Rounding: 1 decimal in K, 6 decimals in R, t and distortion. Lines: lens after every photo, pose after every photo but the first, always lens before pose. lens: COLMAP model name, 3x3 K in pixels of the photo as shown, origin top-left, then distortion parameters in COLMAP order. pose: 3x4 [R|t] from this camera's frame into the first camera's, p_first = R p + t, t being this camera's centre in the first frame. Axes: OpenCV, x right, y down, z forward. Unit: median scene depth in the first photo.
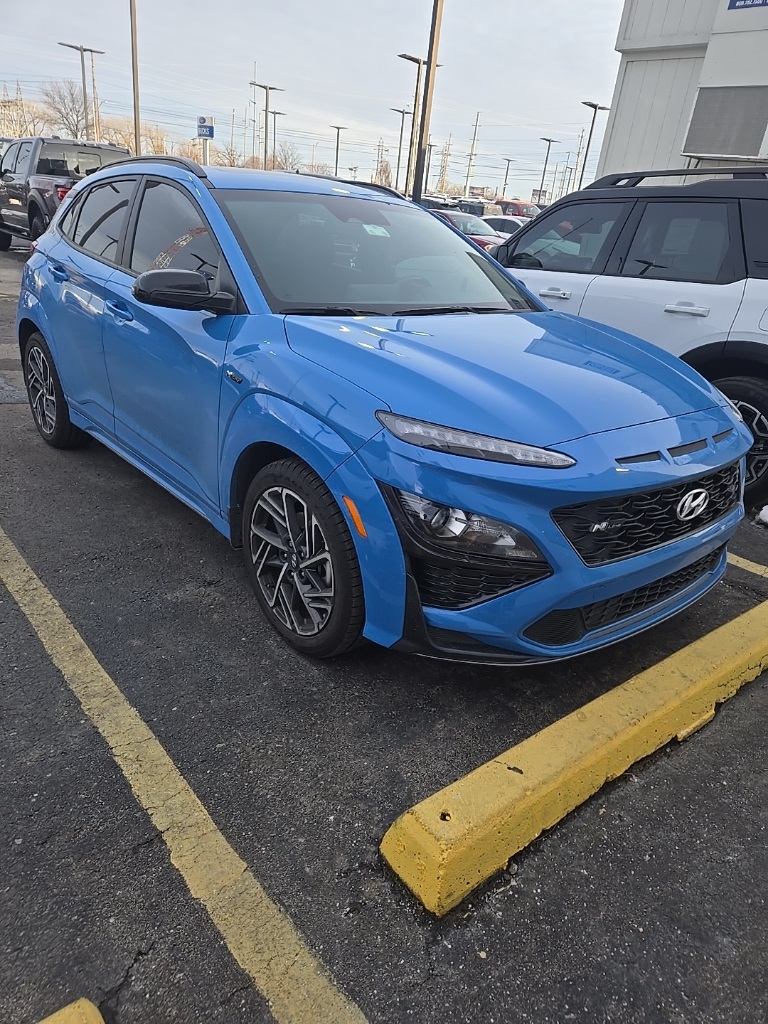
lens RADIAL K [[696.6, 0, 384.0], [0, 696.6, 512.0], [0, 0, 1]] dist [0.032467, -0.001857]
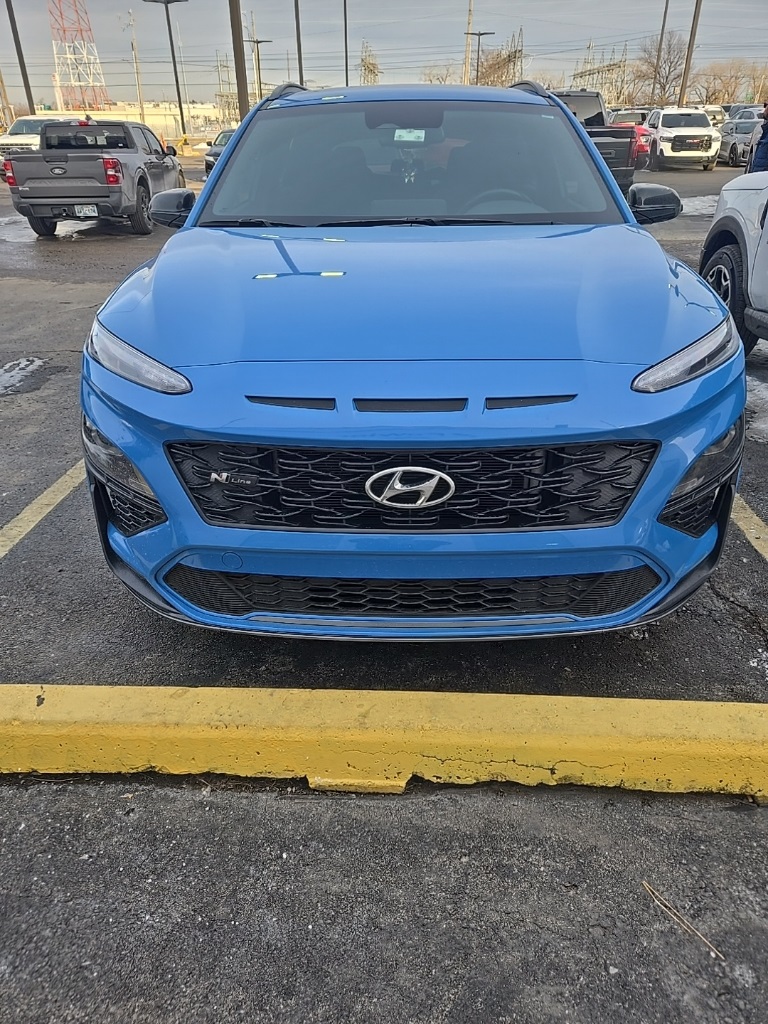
lens RADIAL K [[696.6, 0, 384.0], [0, 696.6, 512.0], [0, 0, 1]] dist [0.032467, -0.001857]
pose [[0.748723, 0.229250, -0.621979, 0.881368], [-0.197322, 0.972838, 0.121039, -0.067971], [0.632833, 0.032106, 0.773623, 0.462242]]
